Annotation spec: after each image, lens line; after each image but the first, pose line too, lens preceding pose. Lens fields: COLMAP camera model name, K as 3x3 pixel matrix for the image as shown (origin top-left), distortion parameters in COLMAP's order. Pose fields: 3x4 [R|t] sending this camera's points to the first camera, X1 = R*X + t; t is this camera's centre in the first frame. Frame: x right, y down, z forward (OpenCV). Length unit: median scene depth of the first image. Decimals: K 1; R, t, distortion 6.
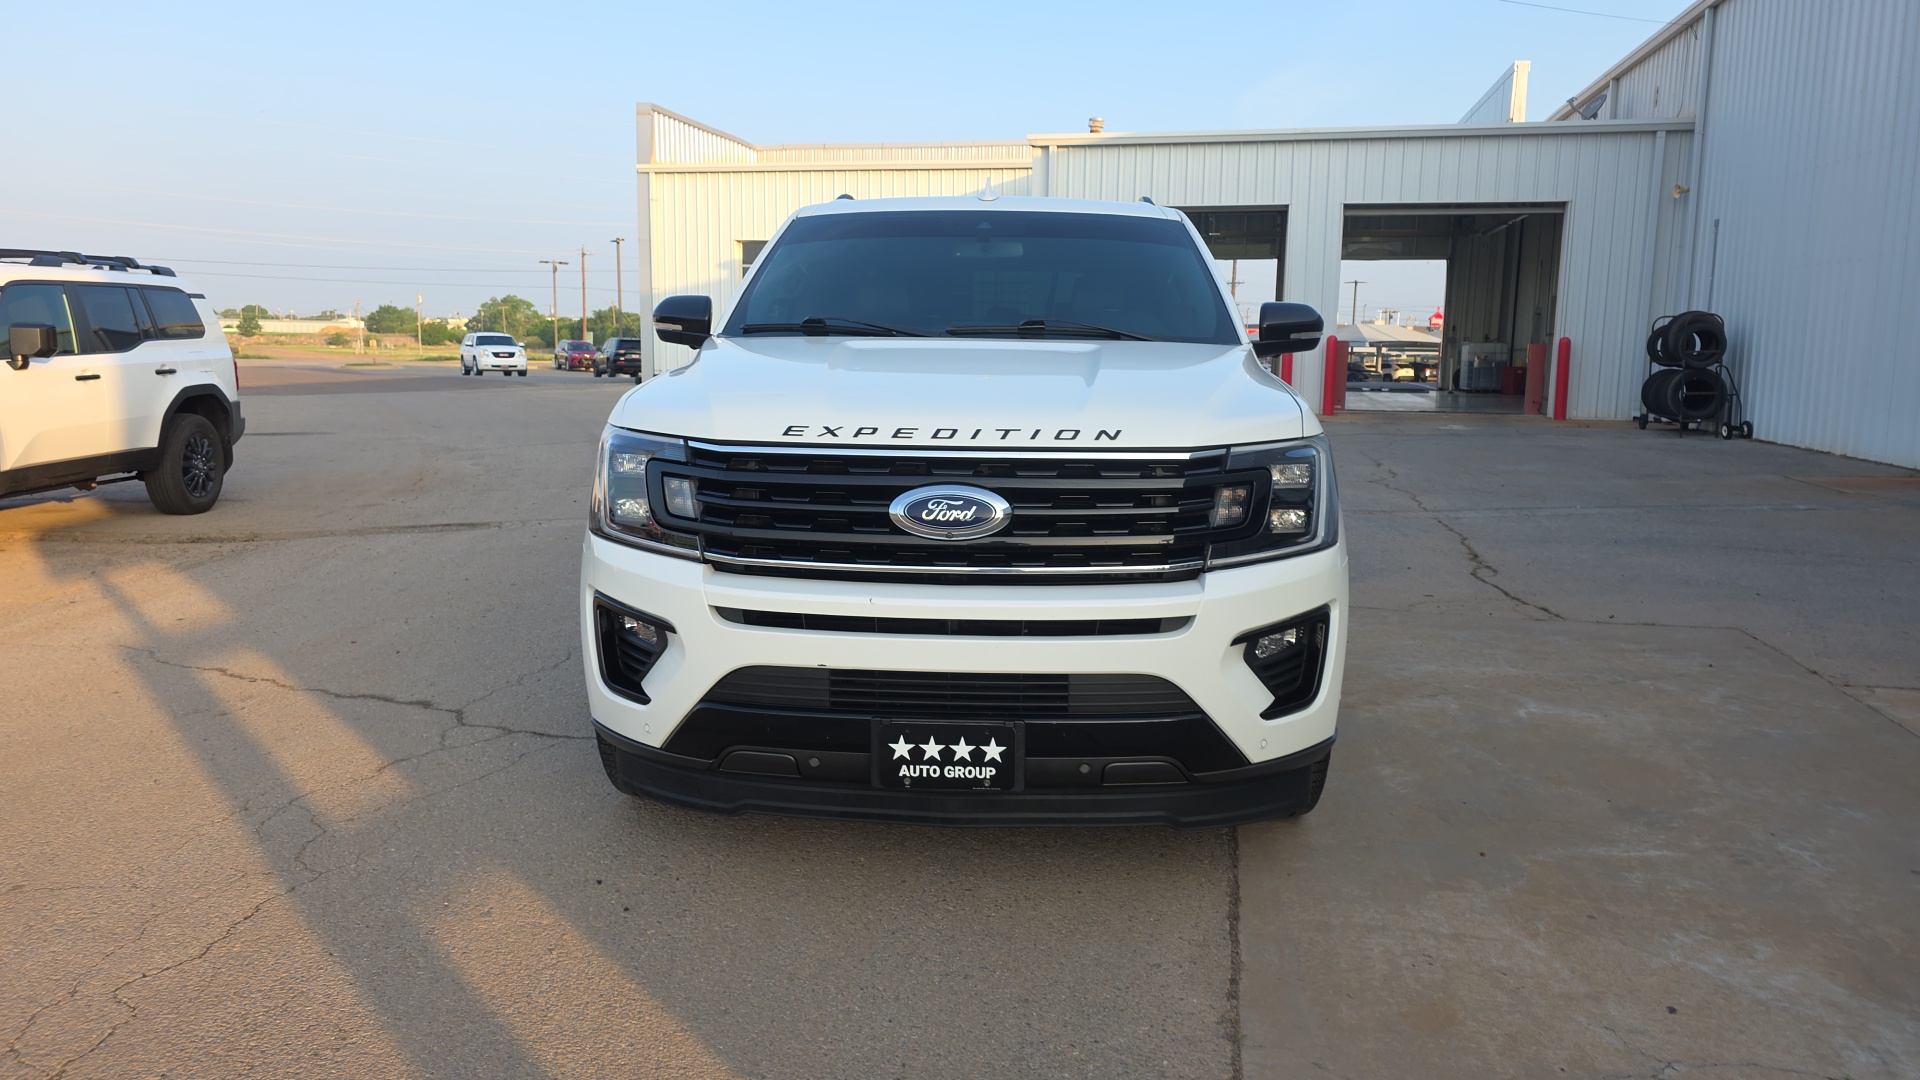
lens RADIAL K [[1282.7, 0, 955.4], [0, 1282.7, 549.4], [0, 0, 1]] dist [0.028706, -0.004592]
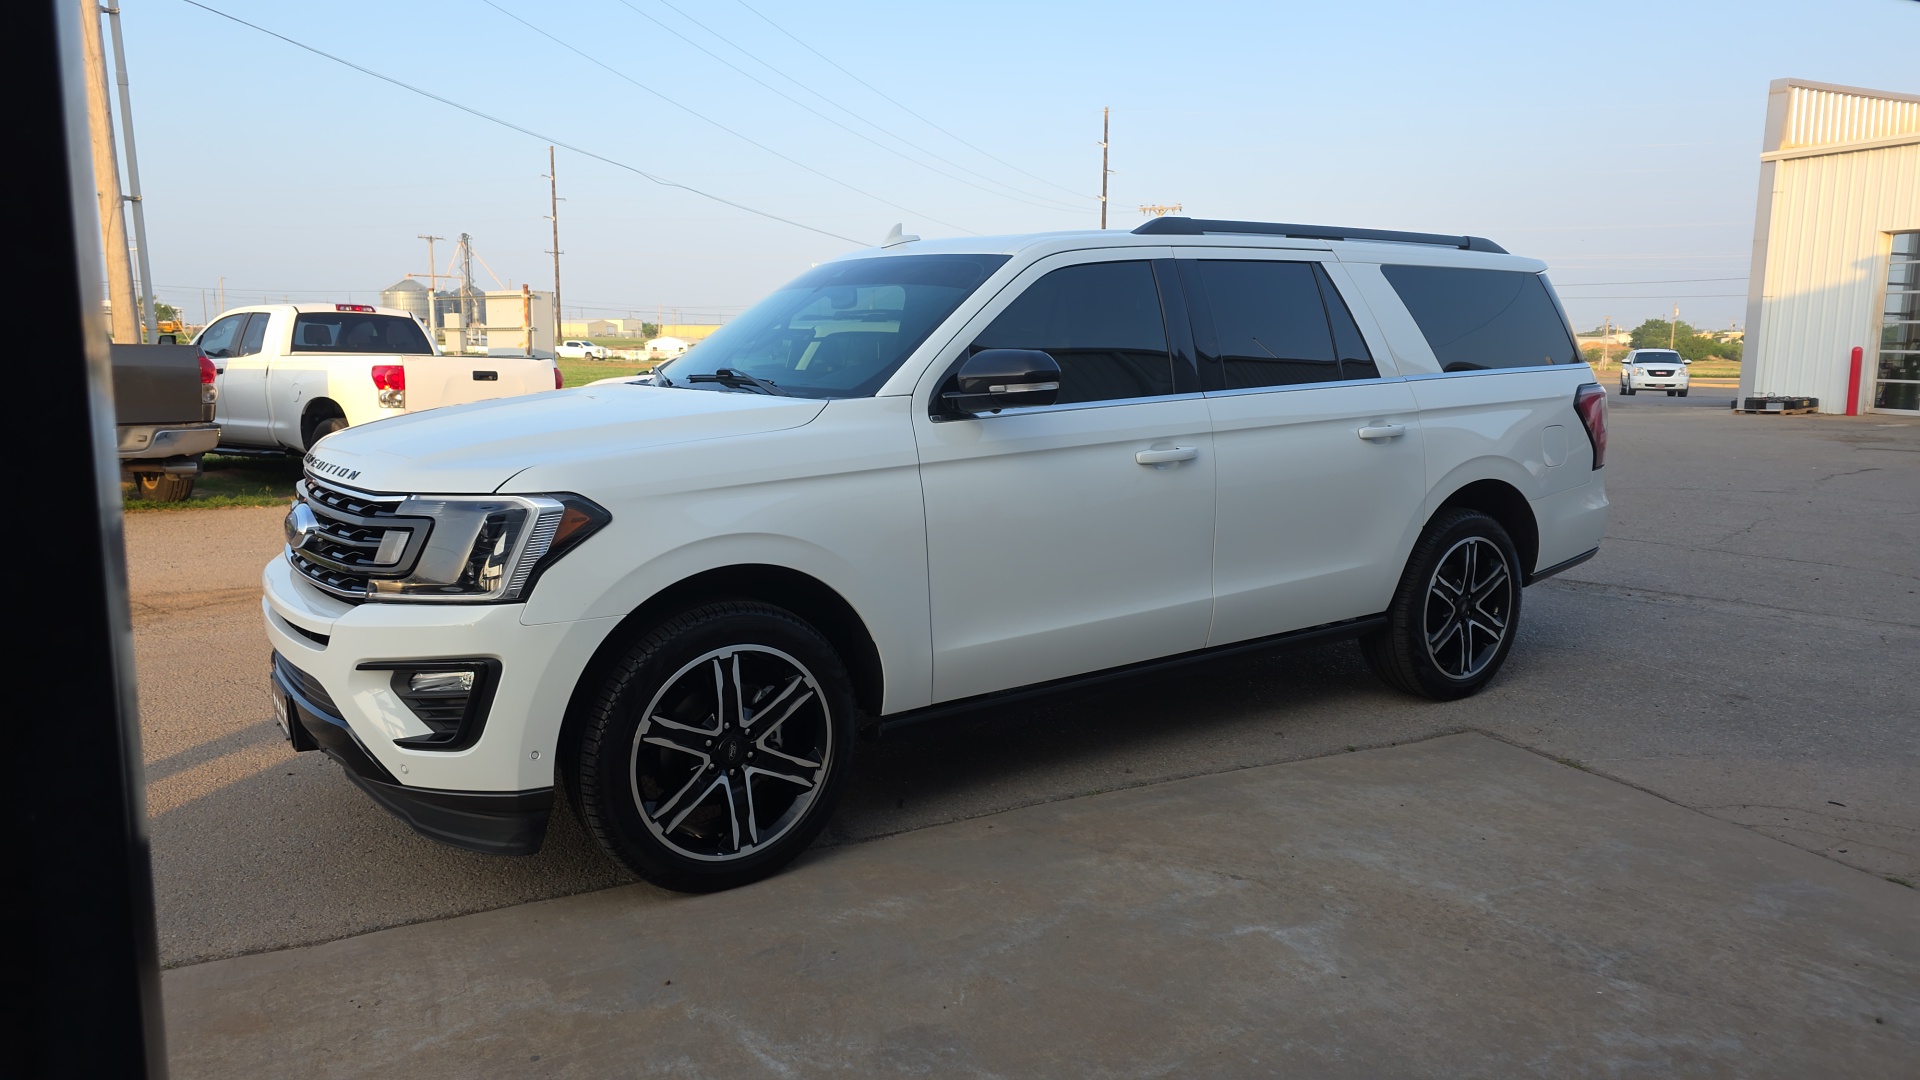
lens RADIAL K [[1282.7, 0, 955.4], [0, 1282.7, 549.4], [0, 0, 1]] dist [0.028706, -0.004592]
pose [[0.608959, 0.113833, -0.784991, 1.325651], [-0.122945, 0.991234, 0.048366, -0.139262], [0.783615, 0.067058, 0.617616, 0.658753]]
